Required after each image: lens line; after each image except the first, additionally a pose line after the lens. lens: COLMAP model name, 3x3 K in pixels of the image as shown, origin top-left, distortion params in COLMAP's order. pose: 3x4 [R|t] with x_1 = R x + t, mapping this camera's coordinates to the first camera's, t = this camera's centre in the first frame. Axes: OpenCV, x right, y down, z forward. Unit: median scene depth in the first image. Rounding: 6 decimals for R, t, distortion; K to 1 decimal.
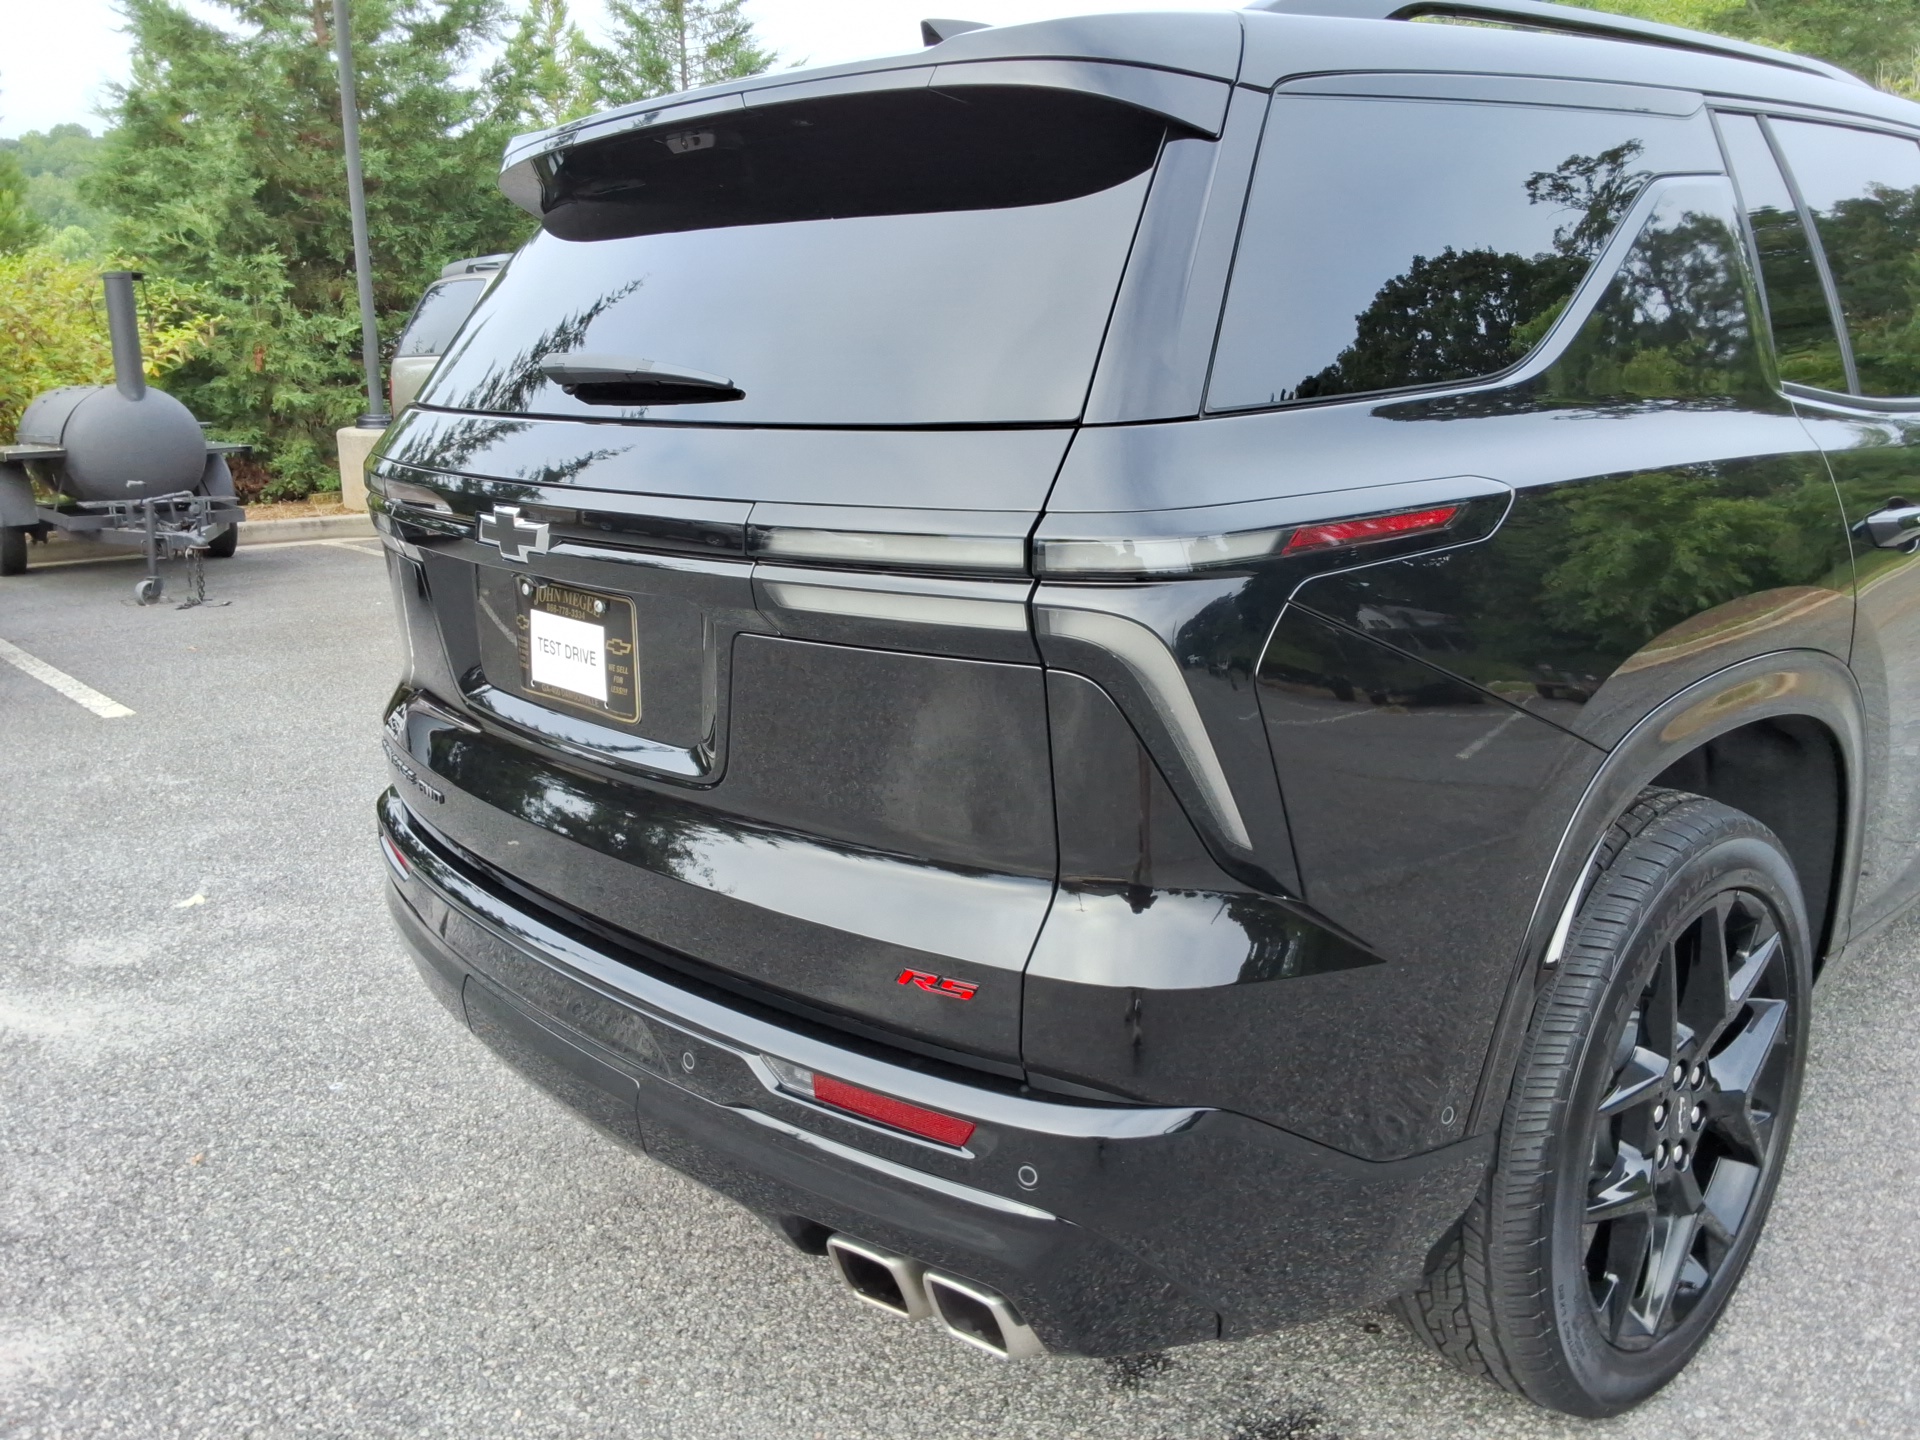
lens RADIAL K [[1545.1, 0, 986.6], [0, 1545.1, 712.1], [0, 0, 1]] dist [0.094562, -0.147458]
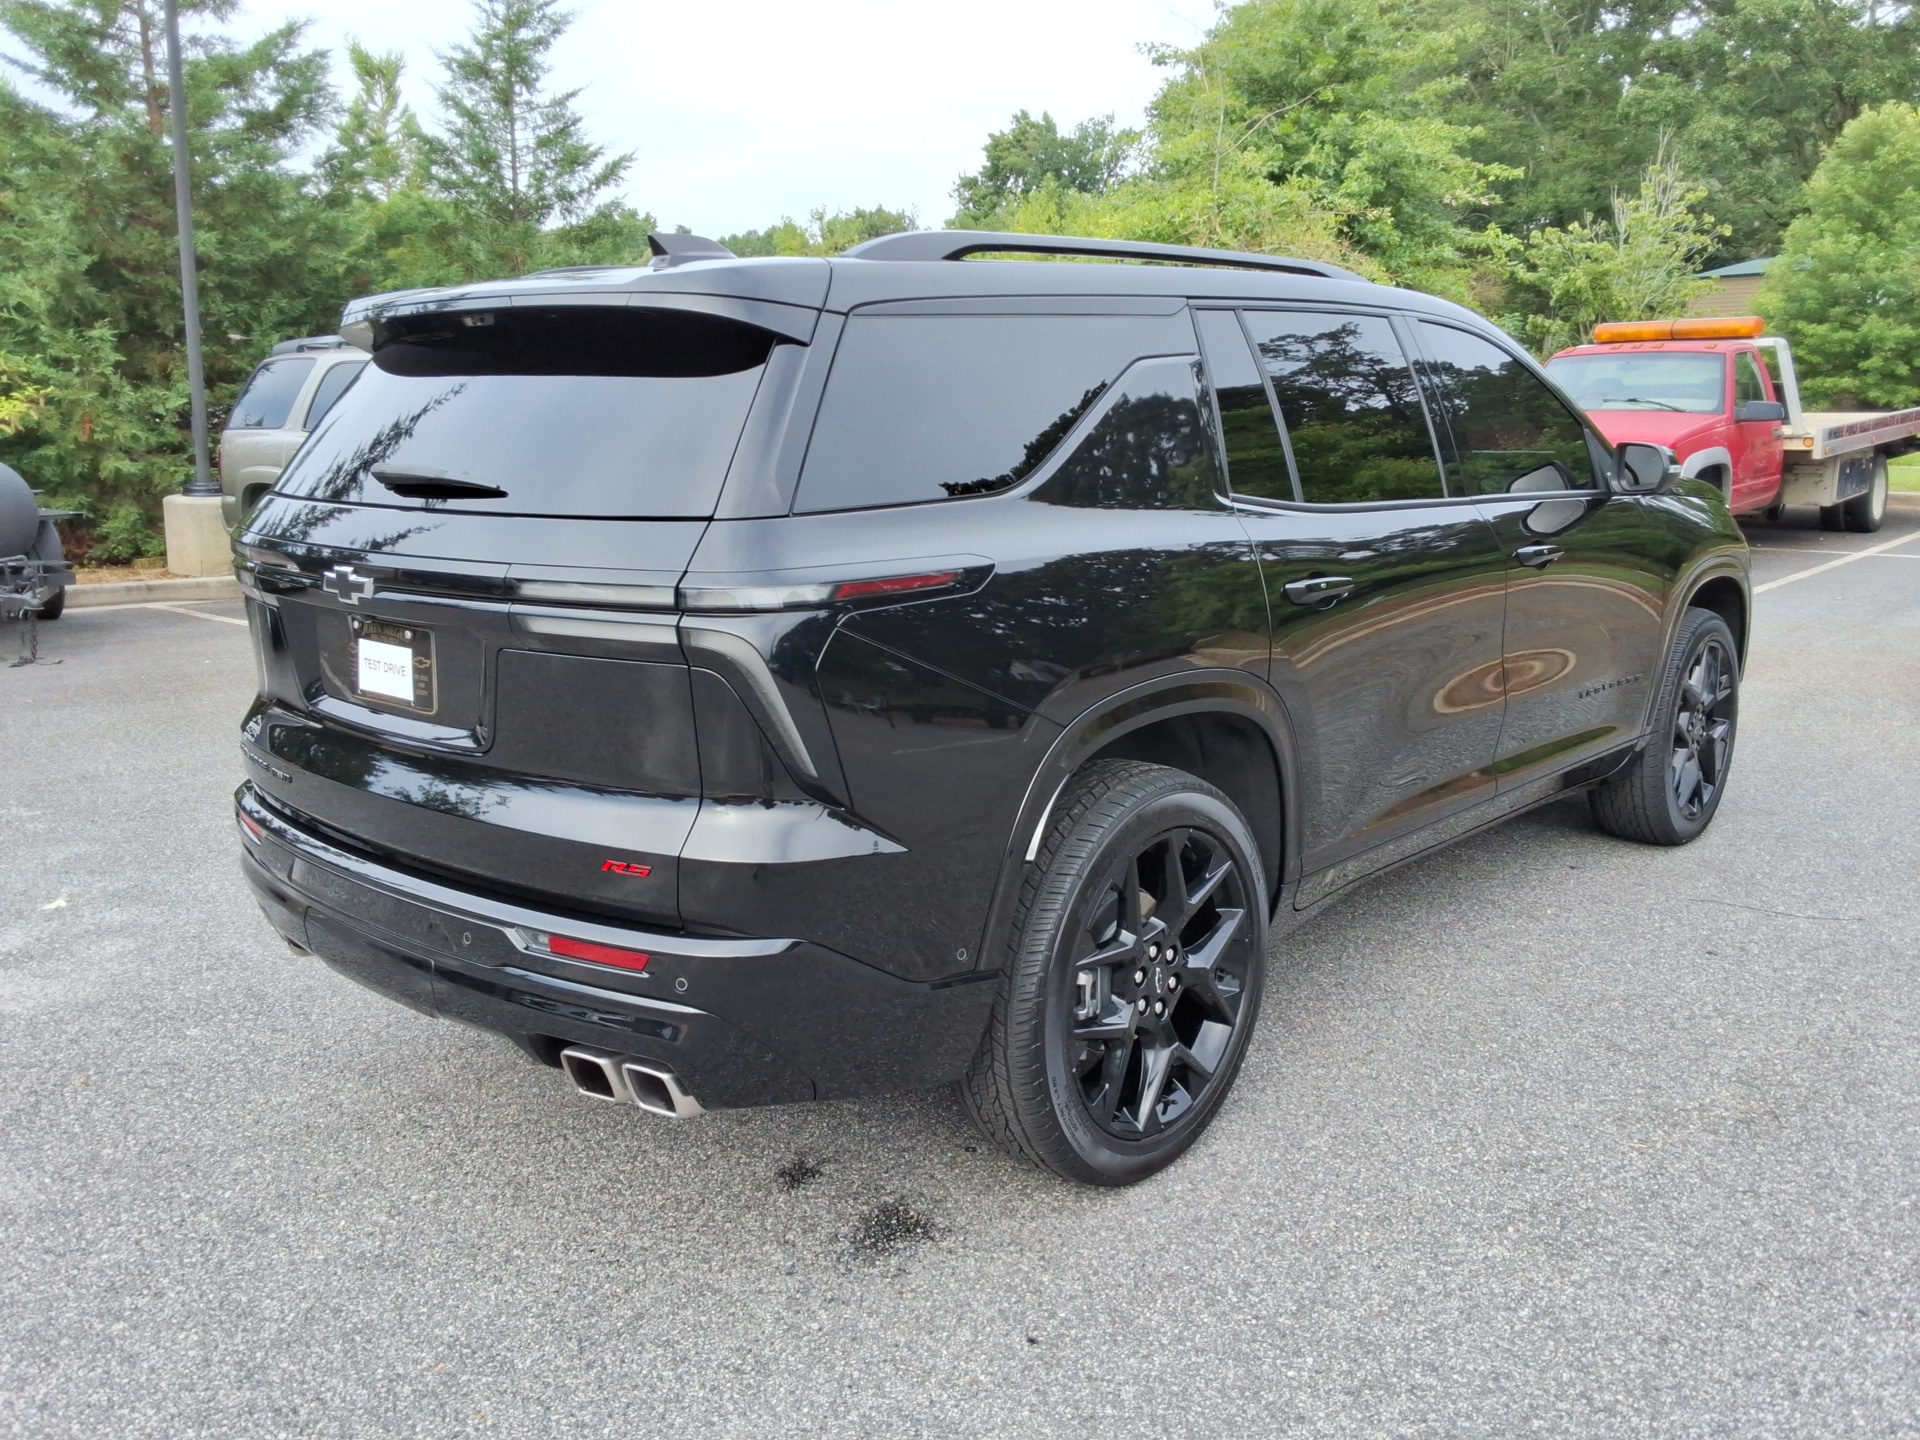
lens RADIAL K [[1545.1, 0, 980.4], [0, 1545.1, 711.6], [0, 0, 1]] dist [0.094562, -0.147458]
pose [[0.995305, -0.001351, 0.096783, 0.122202], [0.005760, 0.998957, -0.045287, 0.062593], [-0.096621, 0.045632, 0.994275, -0.431930]]
